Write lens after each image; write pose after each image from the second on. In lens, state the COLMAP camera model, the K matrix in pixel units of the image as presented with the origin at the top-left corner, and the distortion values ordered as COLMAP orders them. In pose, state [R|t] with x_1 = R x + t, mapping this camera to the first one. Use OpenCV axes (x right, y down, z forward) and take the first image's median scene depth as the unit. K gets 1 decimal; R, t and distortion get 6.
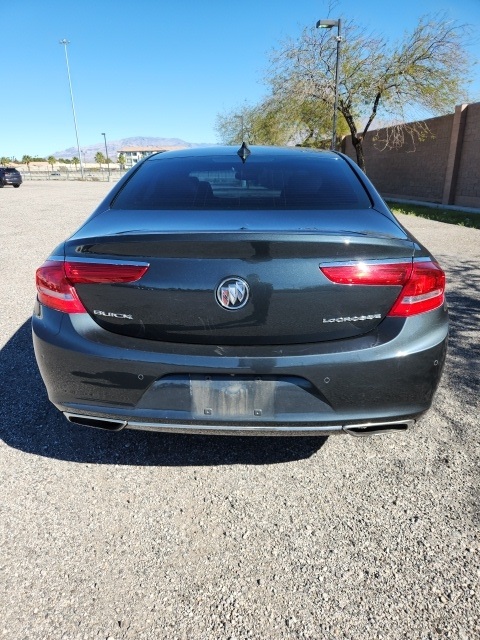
lens RADIAL K [[432.2, 0, 240.0], [0, 432.2, 320.0], [0, 0, 1]] dist [0.007280, 0.005920]
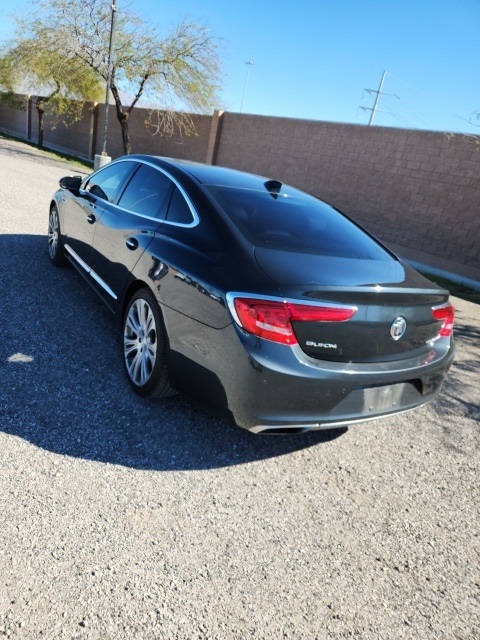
lens RADIAL K [[432.2, 0, 240.0], [0, 432.2, 320.0], [0, 0, 1]] dist [0.007280, 0.005920]
pose [[0.815838, -0.016601, 0.578042, -0.110090], [-0.022011, 0.997972, 0.059727, -0.014072], [-0.577861, -0.061451, 0.813818, 0.007972]]
